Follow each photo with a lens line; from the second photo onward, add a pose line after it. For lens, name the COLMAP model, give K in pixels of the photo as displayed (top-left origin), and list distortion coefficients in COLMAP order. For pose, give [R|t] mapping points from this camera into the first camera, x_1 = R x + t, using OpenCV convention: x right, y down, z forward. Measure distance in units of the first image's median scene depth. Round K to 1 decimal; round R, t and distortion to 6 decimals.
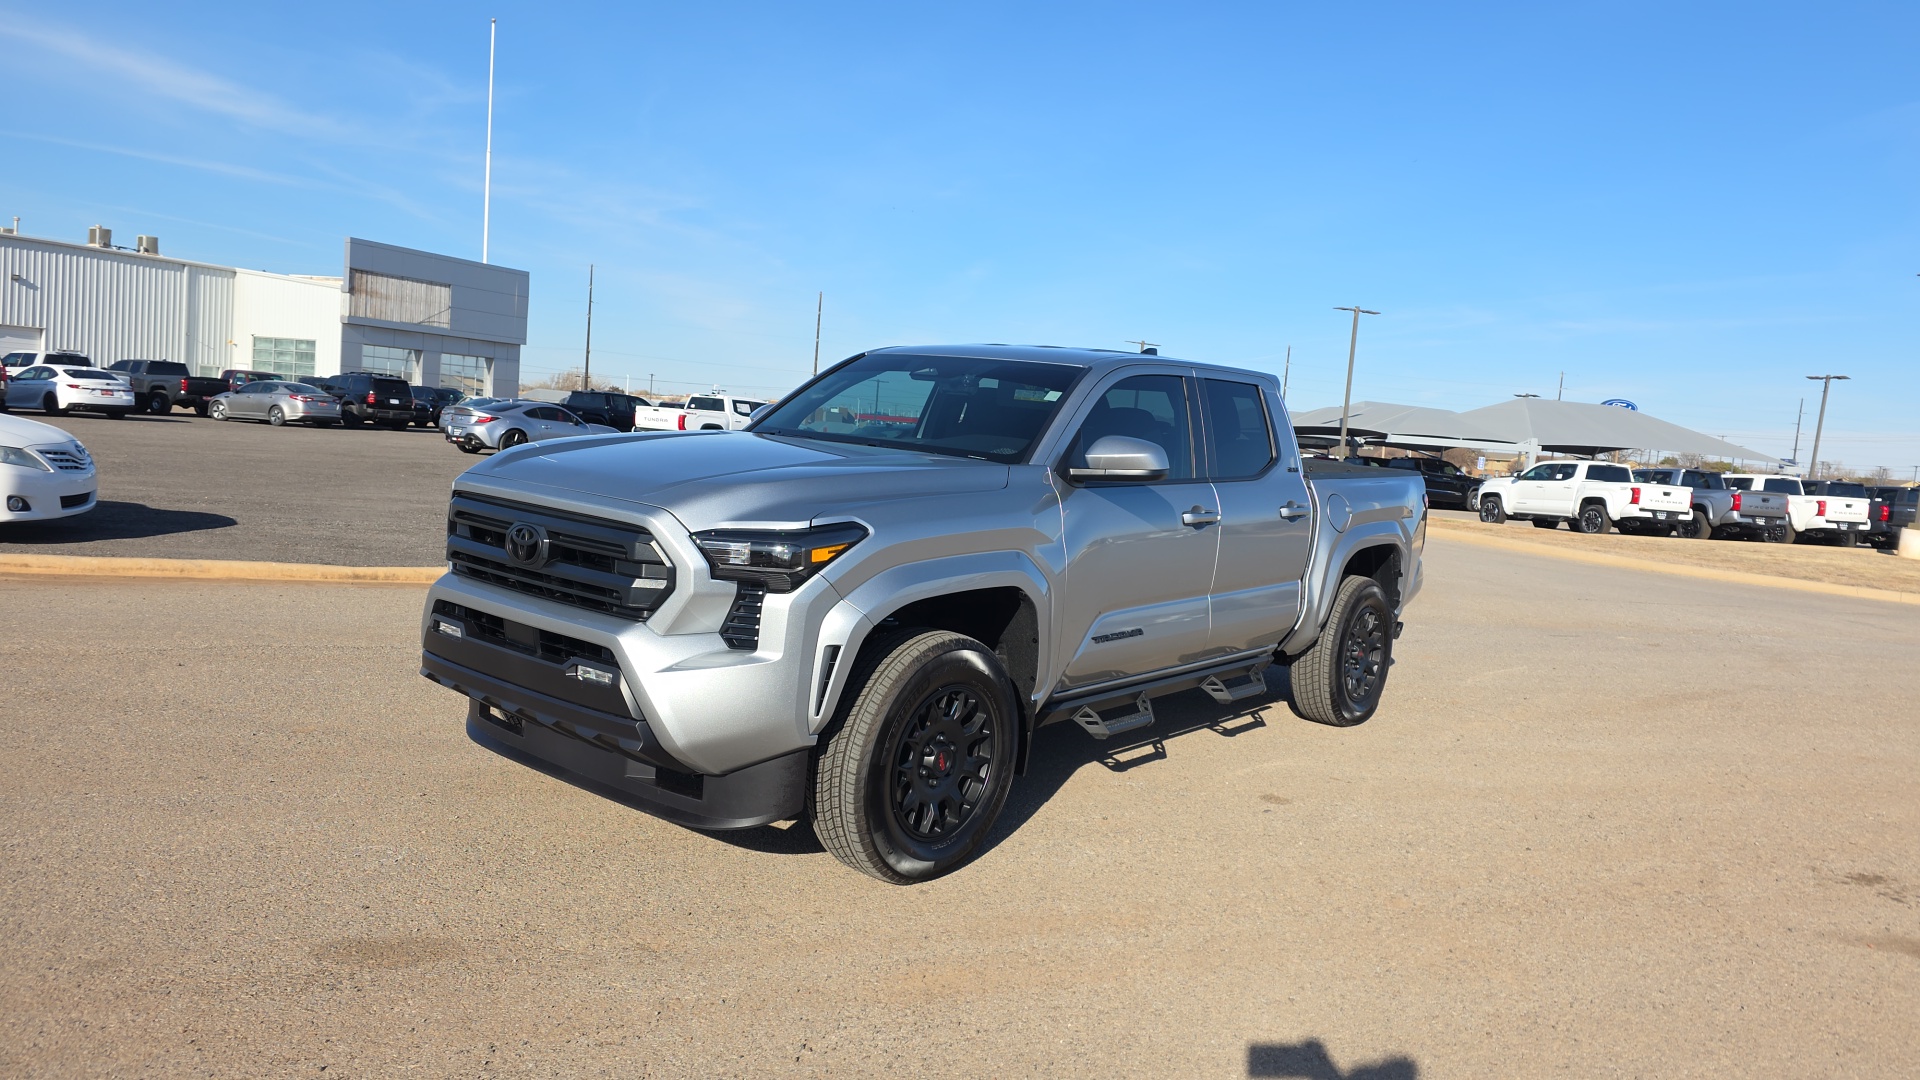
lens RADIAL K [[1272.4, 0, 1024.5], [0, 1272.4, 533.2], [0, 0, 1]] dist [0.017484, -0.000225]
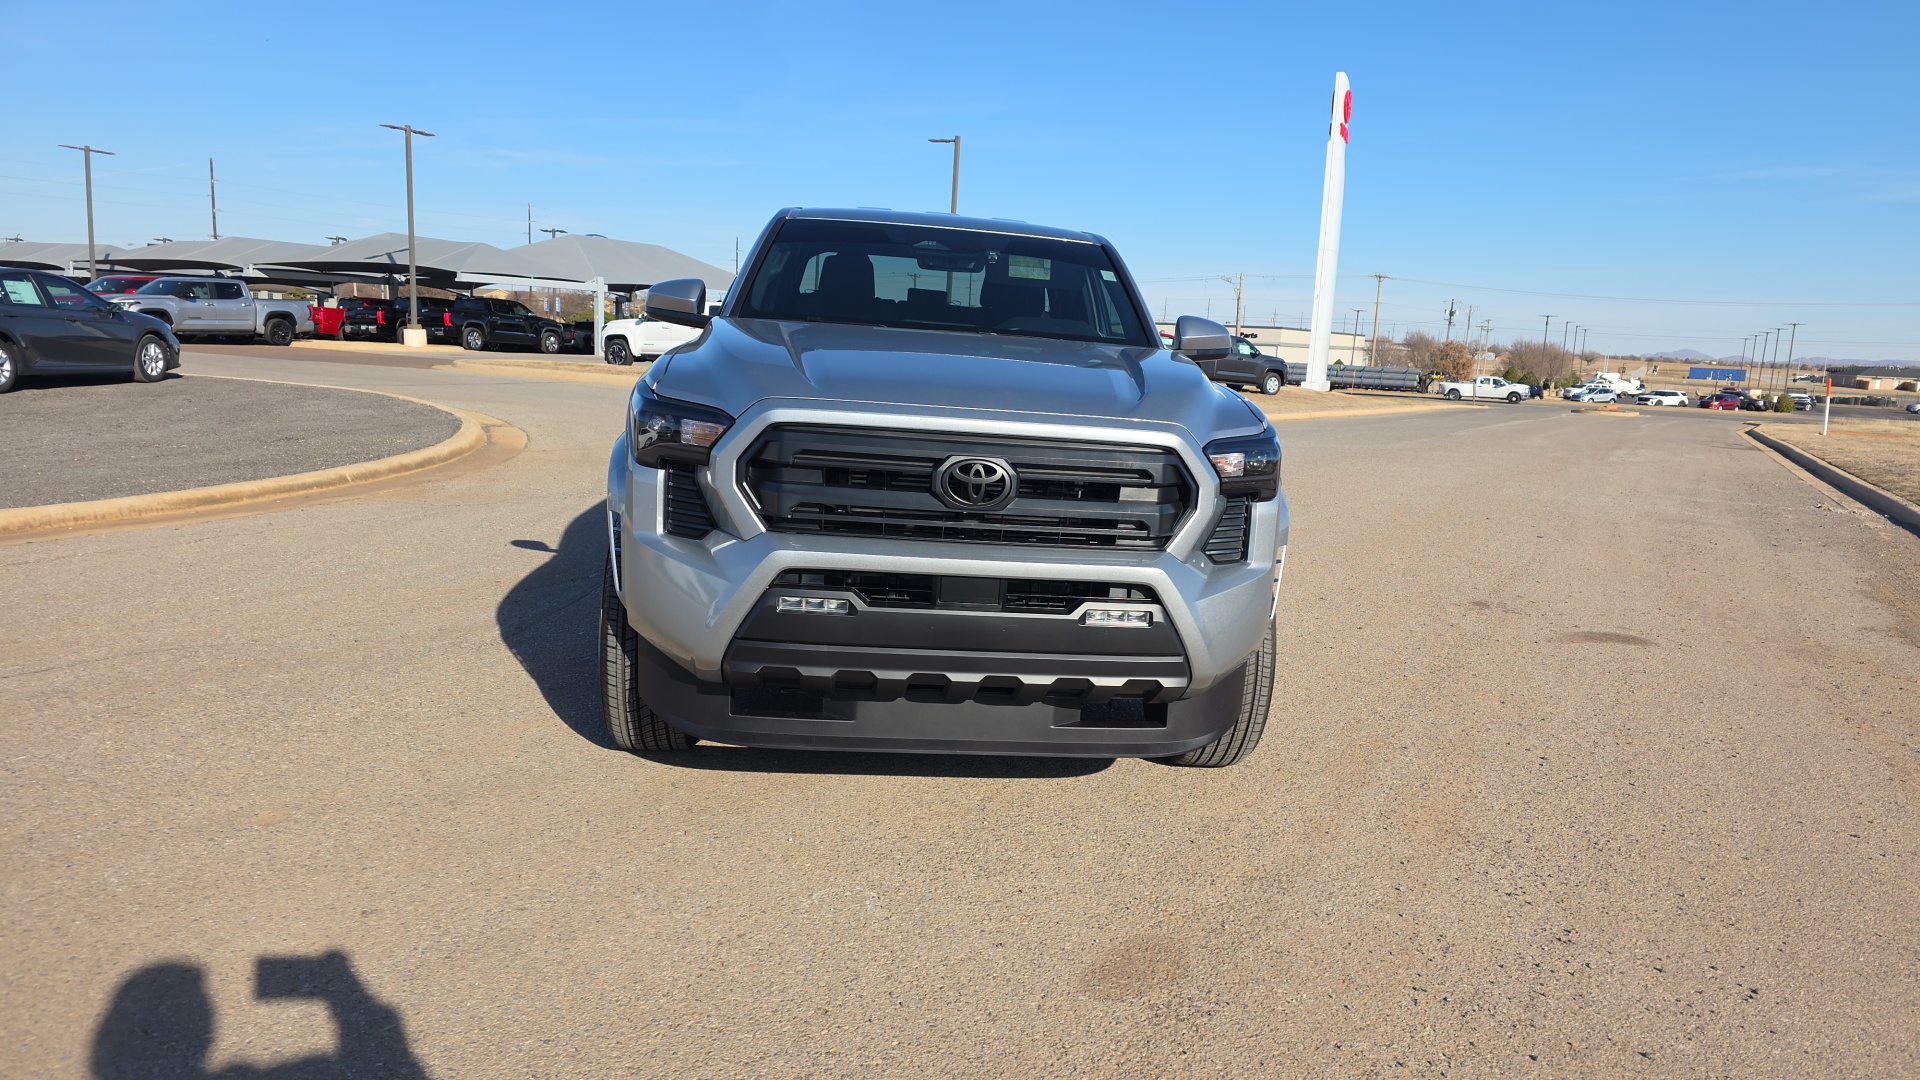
lens RADIAL K [[1266.2, 0, 1003.7], [0, 1266.2, 583.7], [0, 0, 1]] dist [0.022533, -0.000237]
pose [[0.721402, -0.165132, 0.672541, -0.120924], [0.051380, 0.981240, 0.185815, -0.009893], [-0.690608, -0.099492, 0.716353, 0.052786]]
